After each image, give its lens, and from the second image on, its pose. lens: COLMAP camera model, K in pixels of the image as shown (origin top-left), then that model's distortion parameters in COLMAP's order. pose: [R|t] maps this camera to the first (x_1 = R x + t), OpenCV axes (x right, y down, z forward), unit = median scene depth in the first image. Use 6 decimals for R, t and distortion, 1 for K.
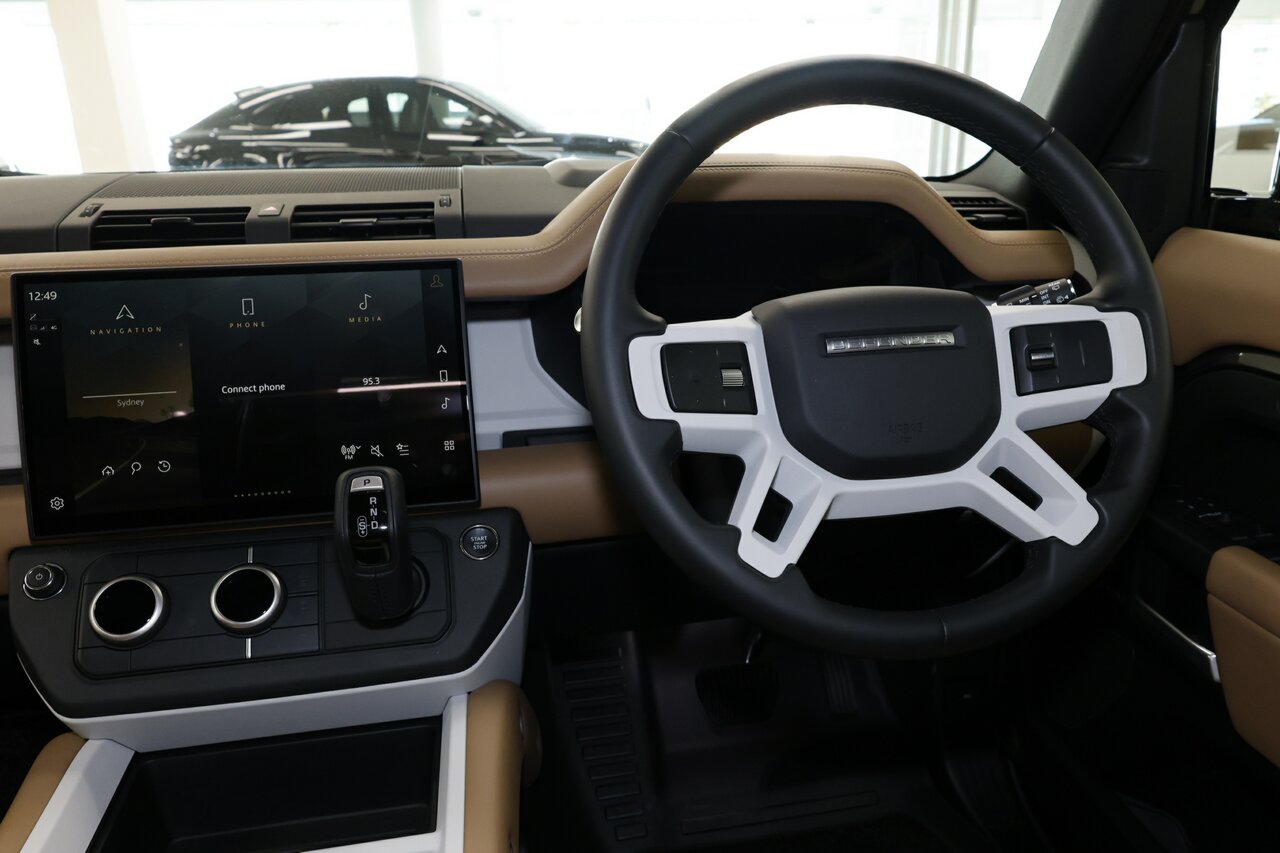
lens RADIAL K [[882.5, 0, 640.0], [0, 882.5, 426.5], [0, 0, 1]] dist [0.073301, 0.000770]
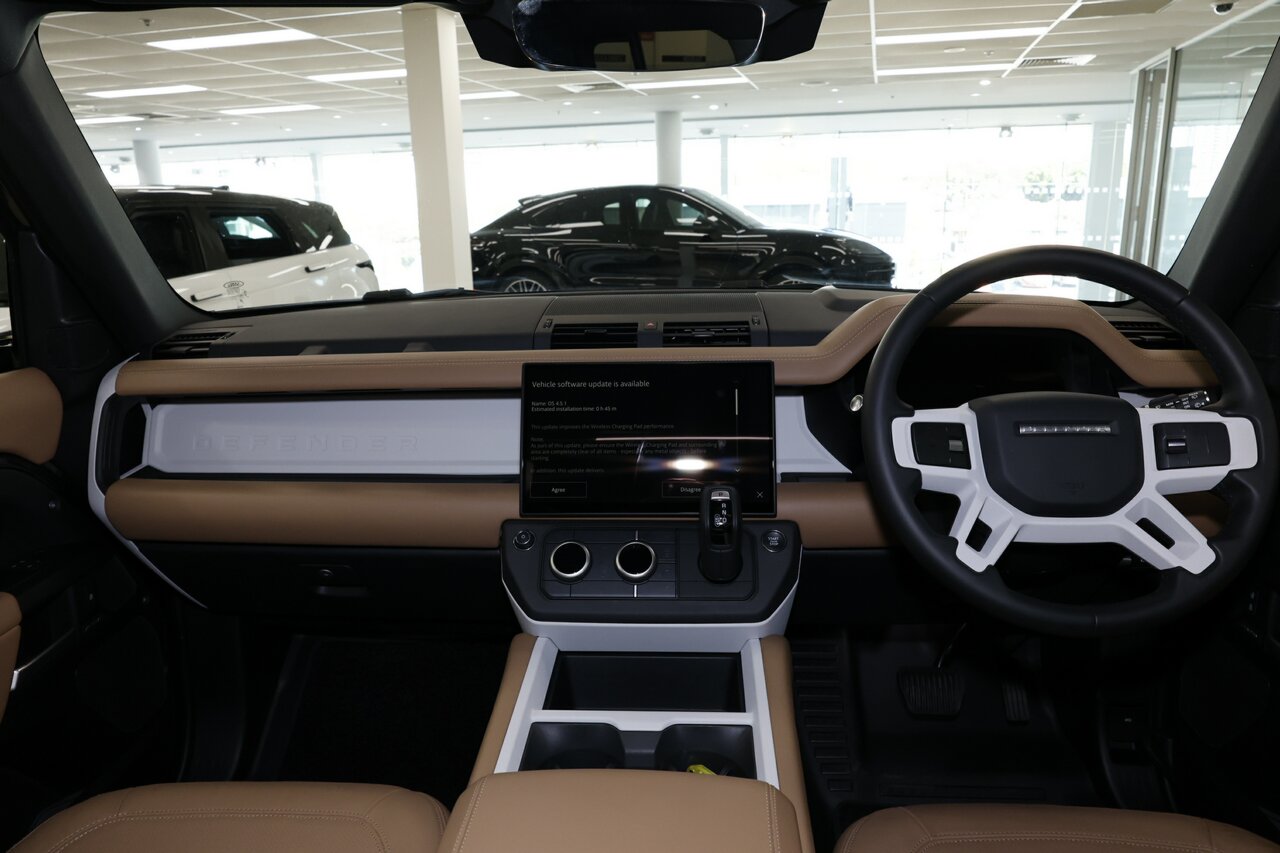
lens RADIAL K [[834.1, 0, 640.0], [0, 834.1, 426.5], [0, 0, 1]] dist [0.005563, 0.046891]
pose [[0.976879, 0.056057, -0.206314, -0.125007], [-0.069804, 0.995757, -0.059962, 0.035743], [0.202078, 0.072977, 0.976647, -0.516144]]
